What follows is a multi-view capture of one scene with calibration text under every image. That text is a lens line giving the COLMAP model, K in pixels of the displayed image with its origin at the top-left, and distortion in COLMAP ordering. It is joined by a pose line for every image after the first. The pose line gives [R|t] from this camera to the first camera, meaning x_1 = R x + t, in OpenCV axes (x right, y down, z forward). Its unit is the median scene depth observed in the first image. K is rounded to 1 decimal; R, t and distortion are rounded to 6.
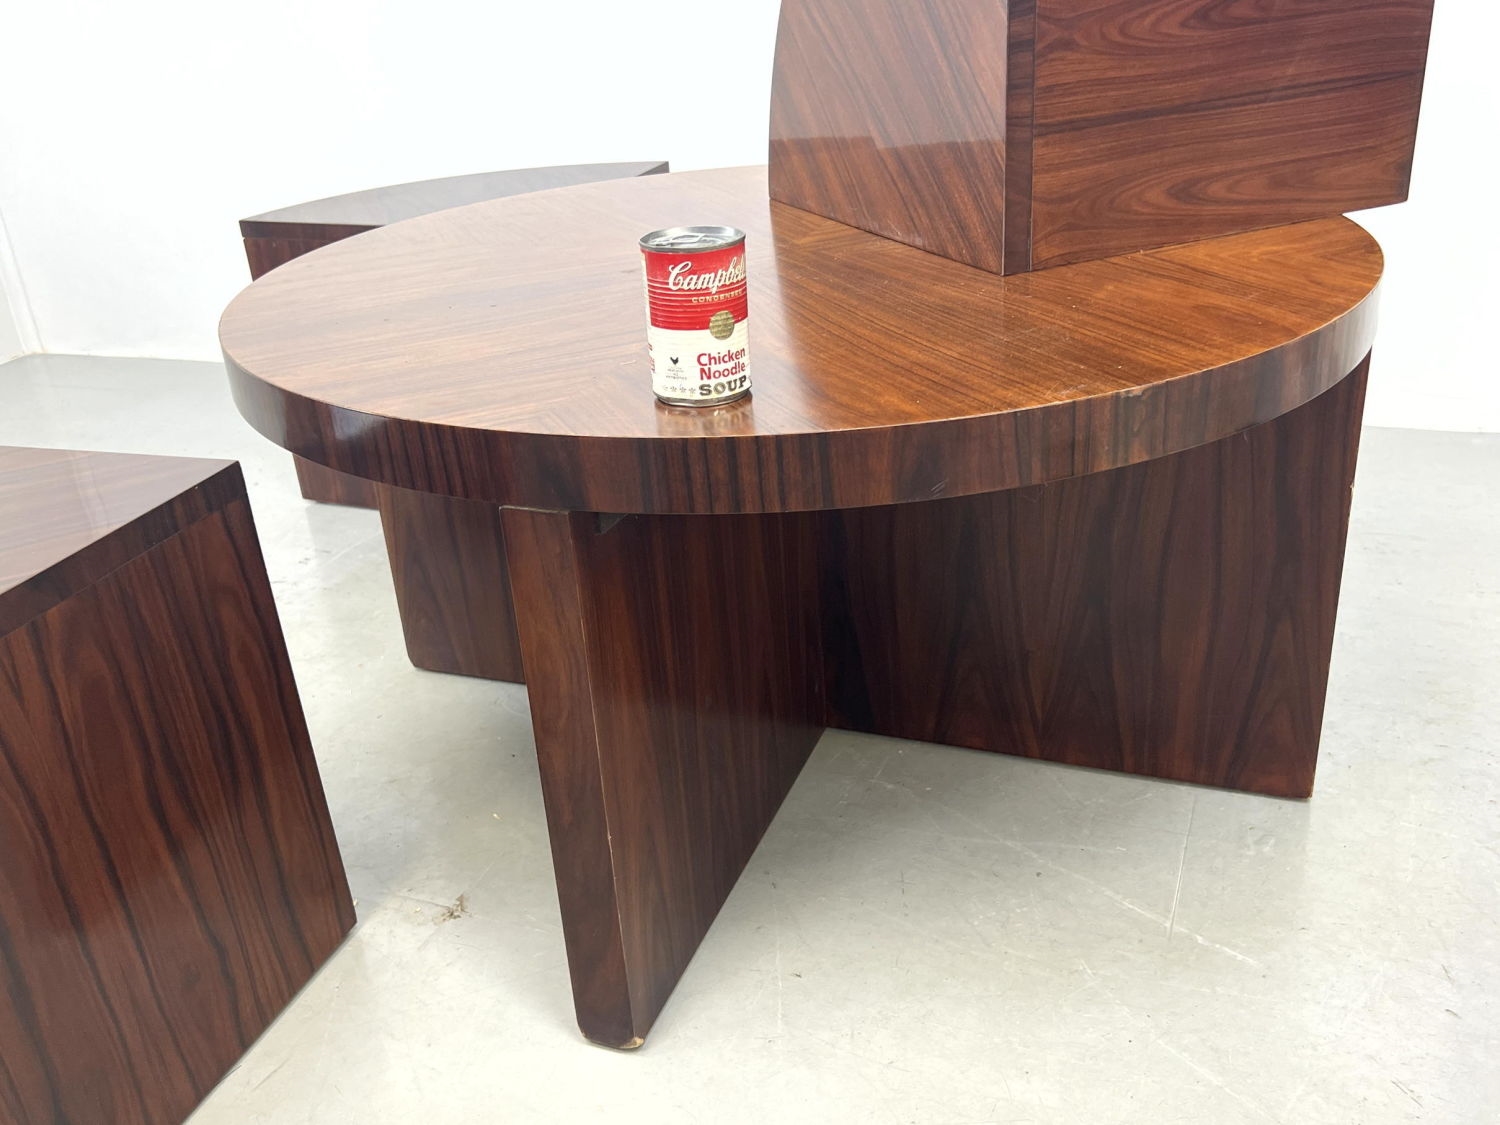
lens RADIAL K [[1361.6, 0, 750.0], [0, 1361.6, 562.5], [0, 0, 1]] dist [0.118218, -0.202789]
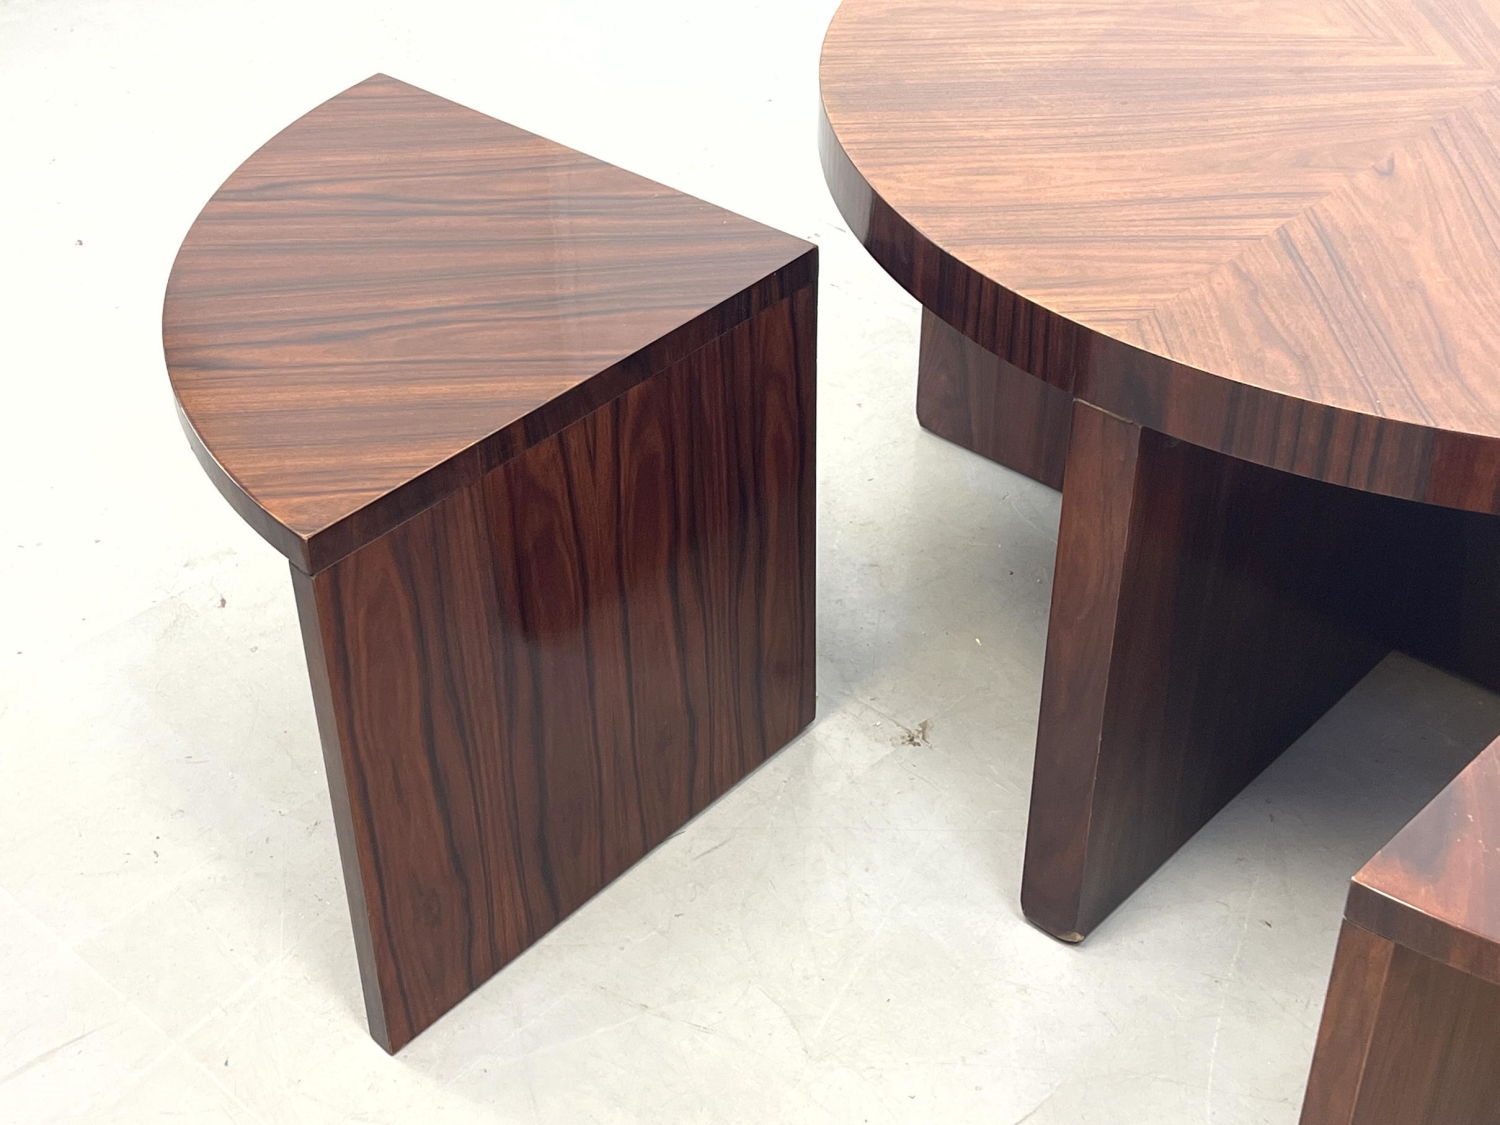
lens RADIAL K [[2186.9, 0, 750.0], [0, 2186.9, 562.5], [0, 0, 1]] dist [0.133869, -0.136105]
pose [[0.931413, 0.267570, -0.246731, 0.013632], [-0.210725, 0.949164, 0.233842, -0.210562], [0.296757, -0.165811, 0.940448, -0.462479]]
